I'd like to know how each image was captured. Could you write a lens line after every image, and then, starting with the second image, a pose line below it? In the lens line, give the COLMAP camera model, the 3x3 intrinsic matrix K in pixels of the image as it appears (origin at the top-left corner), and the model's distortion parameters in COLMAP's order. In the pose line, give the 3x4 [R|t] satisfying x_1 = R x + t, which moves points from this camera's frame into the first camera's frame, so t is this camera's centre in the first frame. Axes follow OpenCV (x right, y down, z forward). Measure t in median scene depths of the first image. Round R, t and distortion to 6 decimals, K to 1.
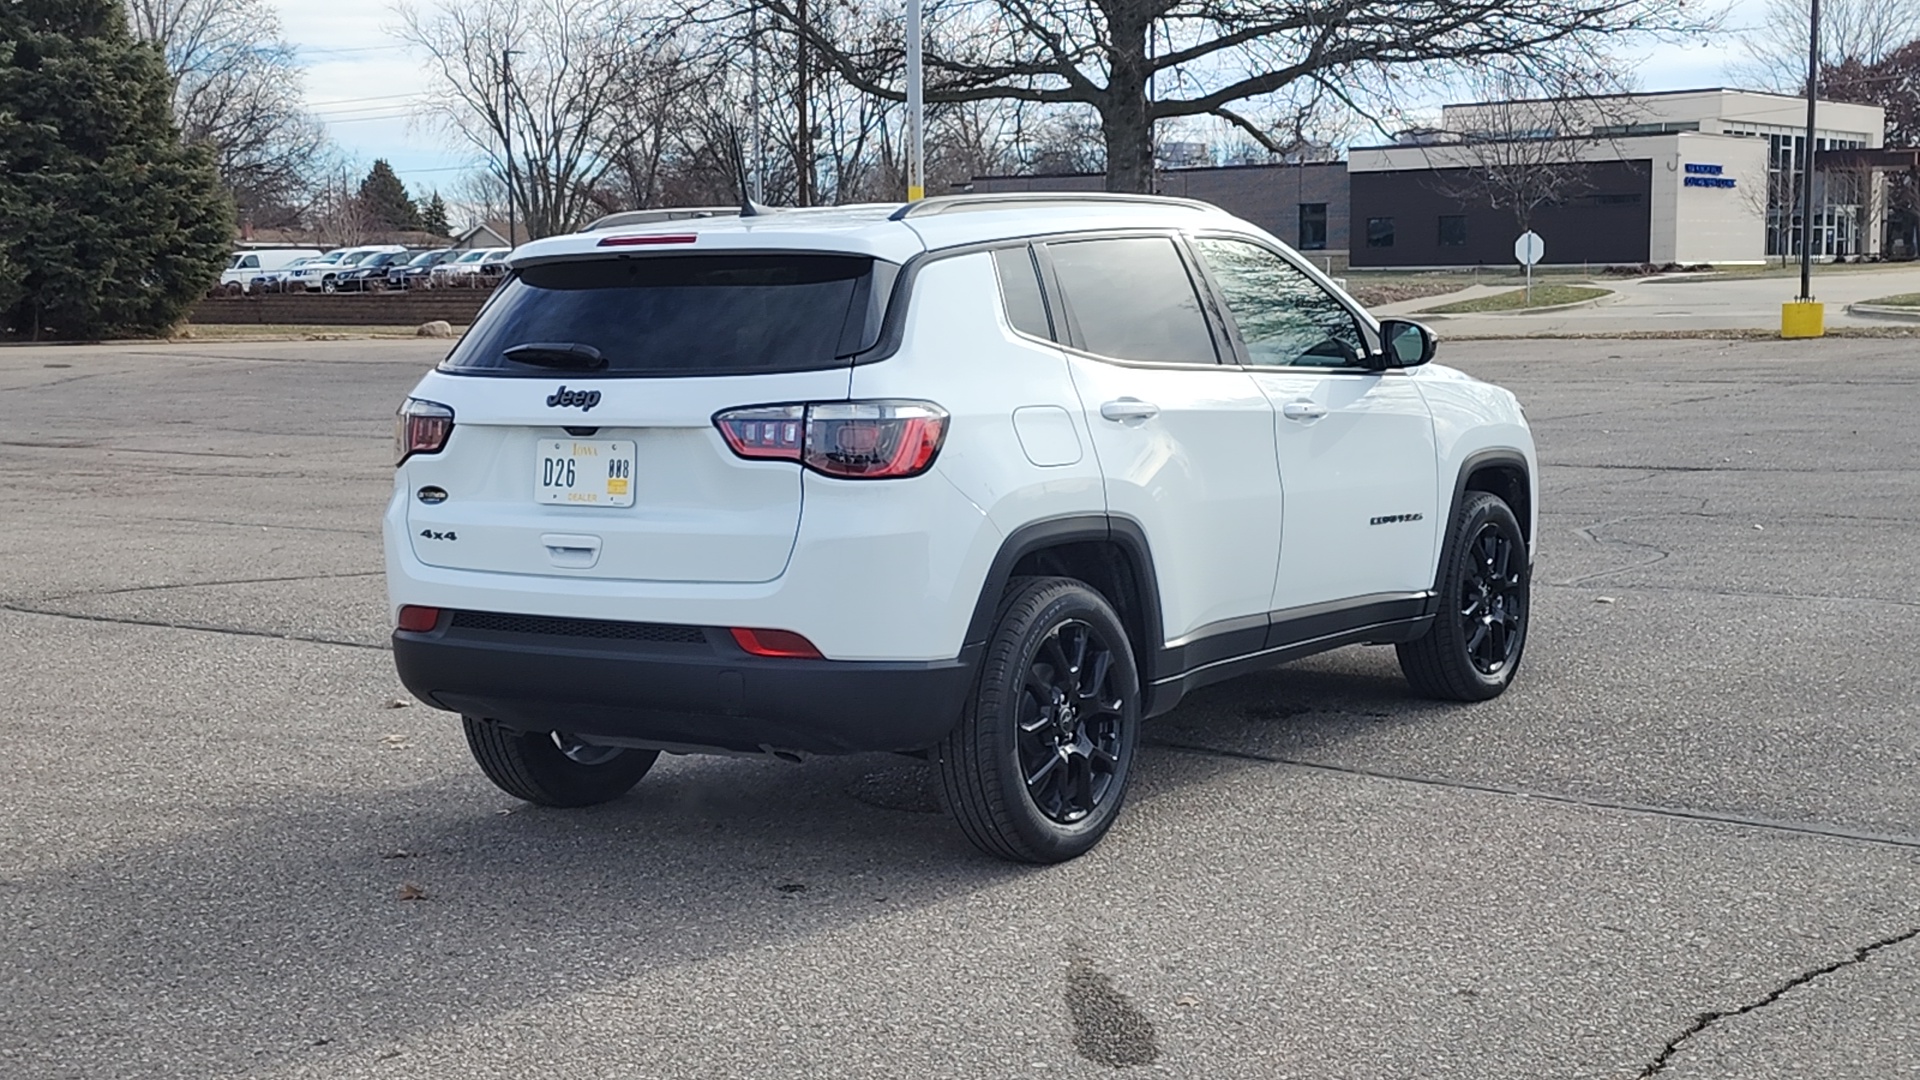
lens RADIAL K [[2393.7, 0, 955.9], [0, 2393.7, 538.5], [0, 0, 1]] dist [0.221718, -0.593246]
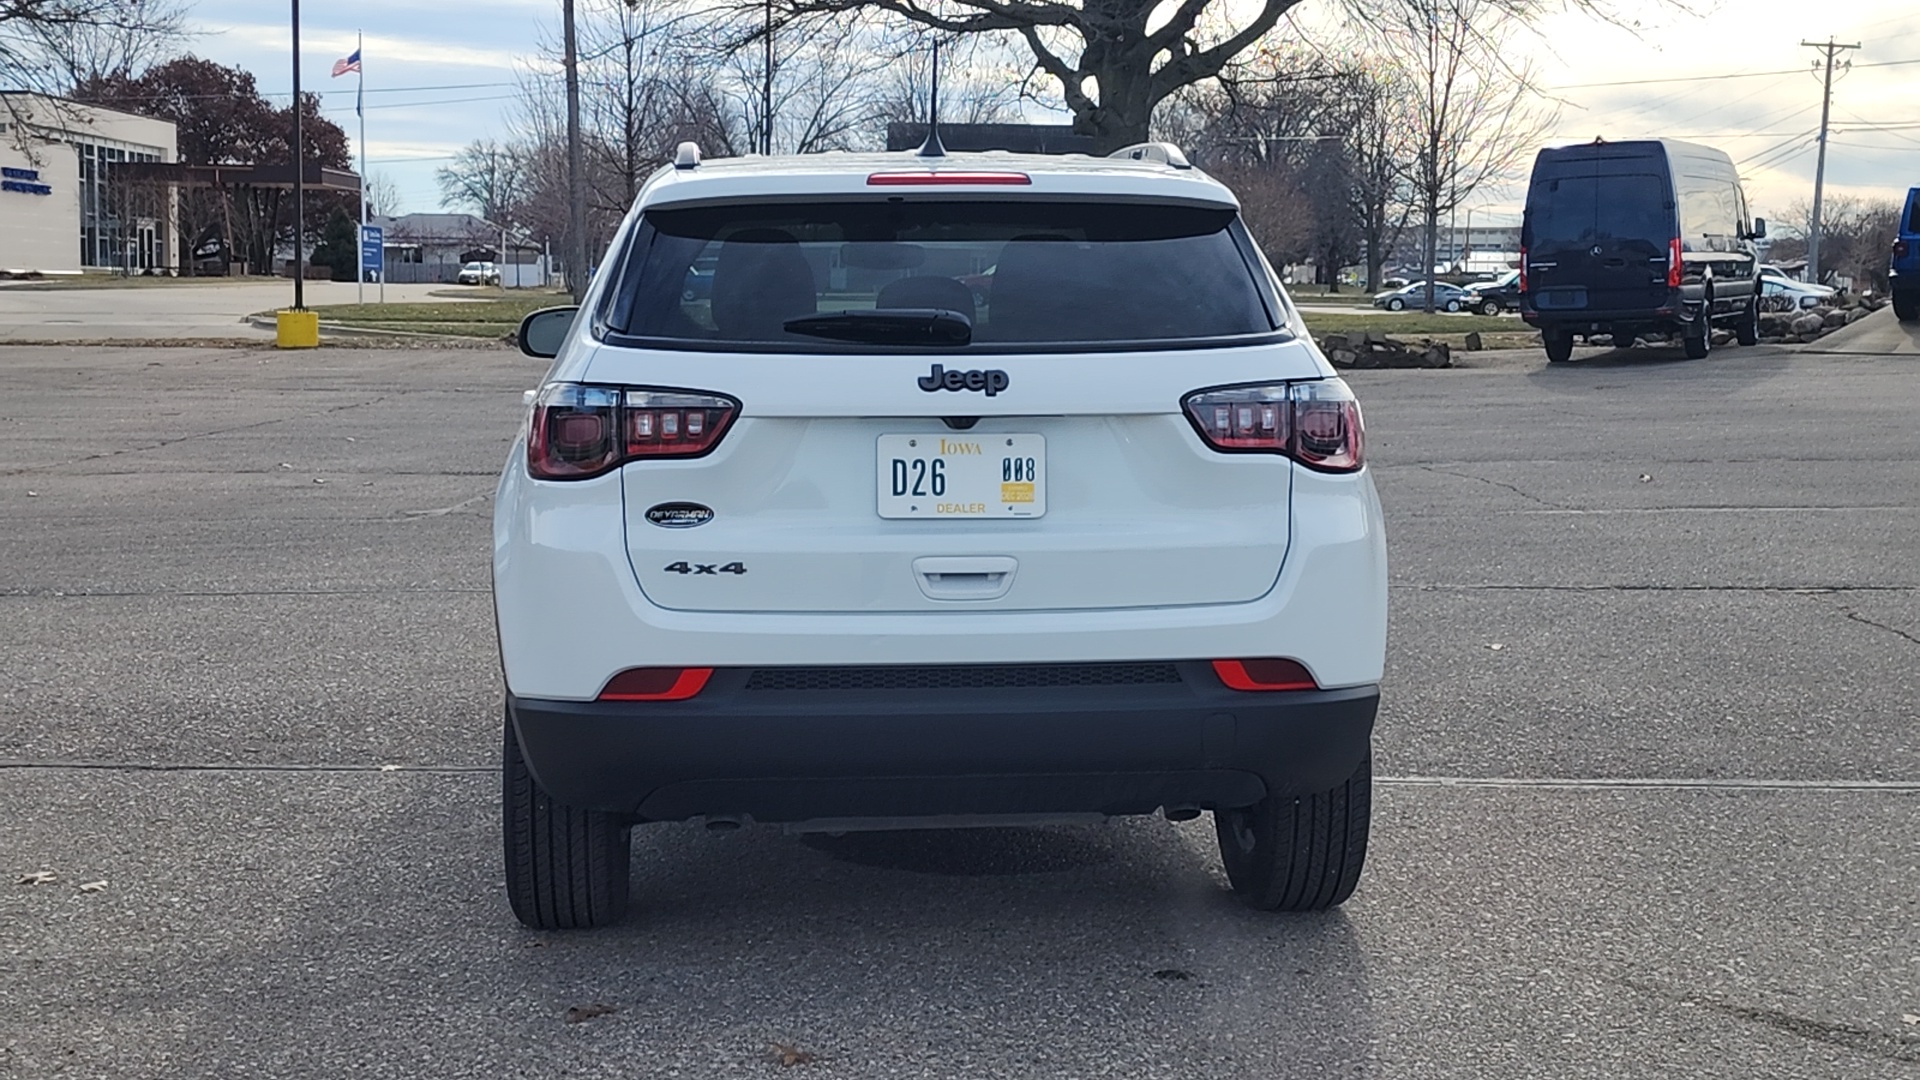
lens RADIAL K [[2393.7, 0, 955.9], [0, 2393.7, 538.5], [0, 0, 1]] dist [0.221718, -0.593246]
pose [[0.789620, -0.040078, 0.612286, -0.627491], [0.043859, 0.998999, 0.008829, -0.014224], [-0.612026, 0.019883, 0.790587, 0.391726]]
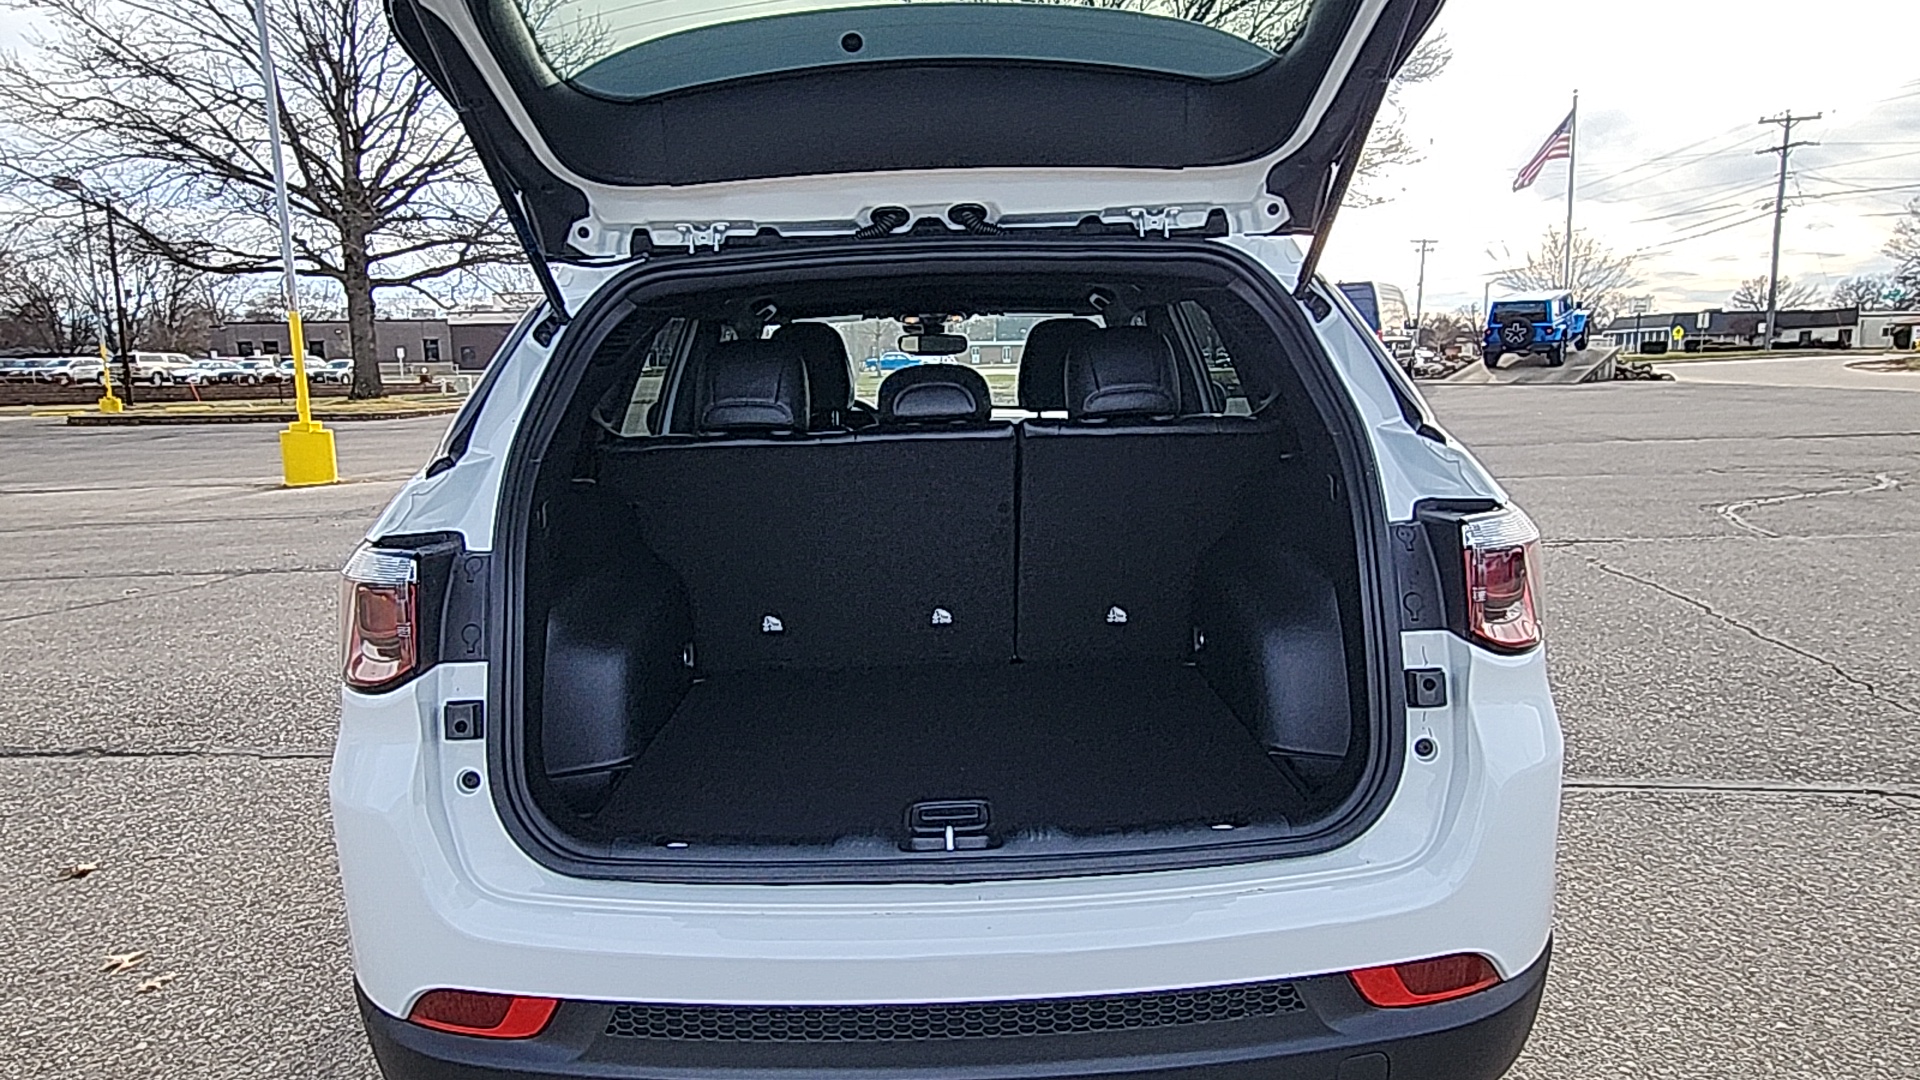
lens RADIAL K [[1085.5, 0, 944.4], [0, 1085.5, 533.5], [0, 0, 1]] dist [0.008006, -0.005574]
pose [[0.834570, -0.085435, 0.544236, -0.264665], [0.065569, 0.996284, 0.055849, -0.071136], [-0.546985, -0.010925, 0.837071, 0.822227]]
